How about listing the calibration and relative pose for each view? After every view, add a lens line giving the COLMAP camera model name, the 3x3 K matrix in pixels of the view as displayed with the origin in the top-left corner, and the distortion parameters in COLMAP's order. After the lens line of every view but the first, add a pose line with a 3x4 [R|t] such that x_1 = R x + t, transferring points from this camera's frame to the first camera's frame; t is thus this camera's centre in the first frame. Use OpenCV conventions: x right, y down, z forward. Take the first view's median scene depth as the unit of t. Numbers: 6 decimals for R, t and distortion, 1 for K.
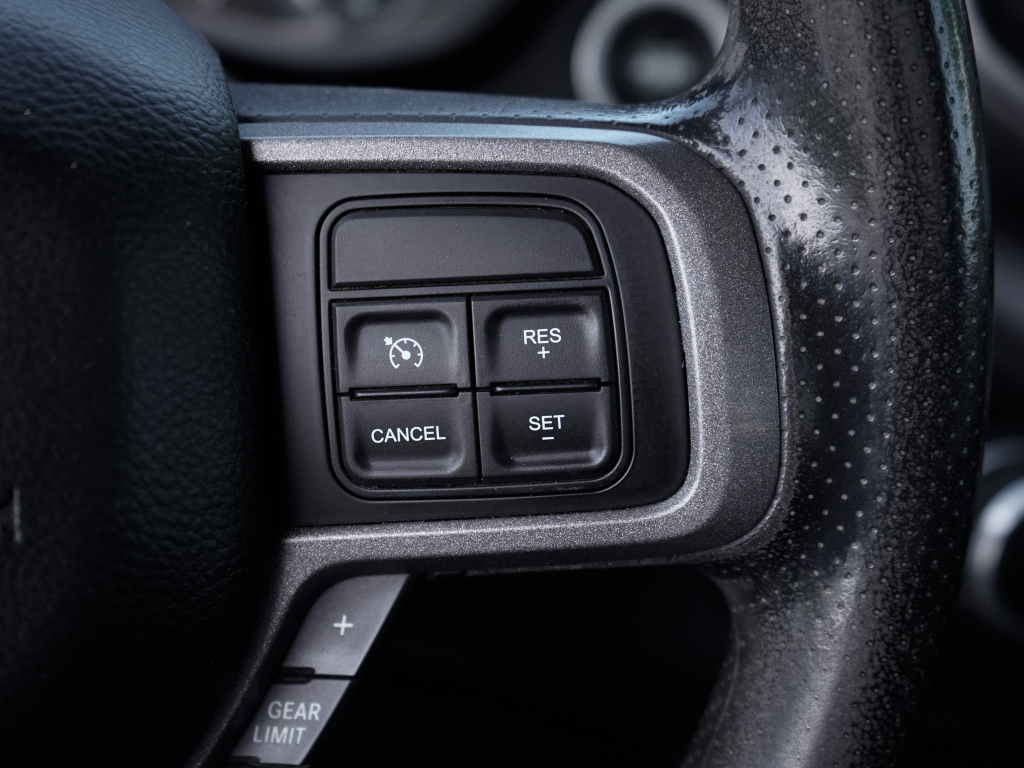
lens RADIAL K [[1707.6, 0, 503.4], [0, 1707.6, 383.9], [0, 0, 1]] dist [0.018867, 0.000000]
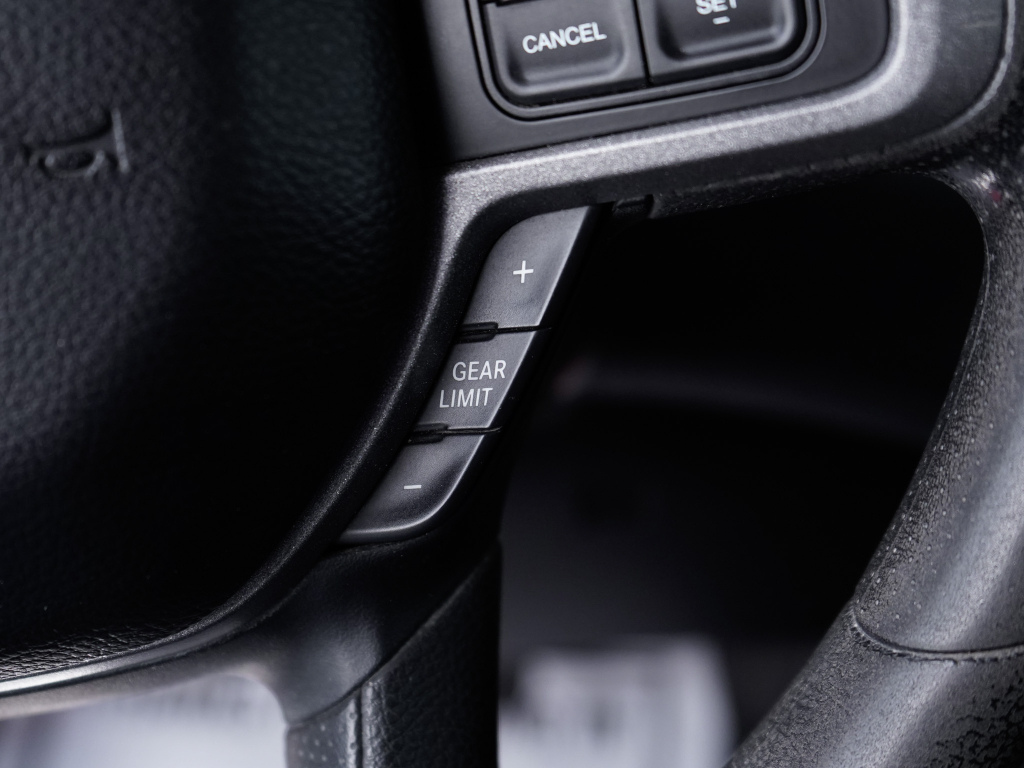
lens RADIAL K [[1707.6, 0, 515.1], [0, 1707.6, 385.9], [0, 0, 1]] dist [0.018867, 0.000000]
pose [[0.962153, -0.068889, -0.263658, 0.146661], [0.086615, 0.994656, 0.056194, 0.164202], [0.258378, -0.076904, 0.962978, 0.144823]]
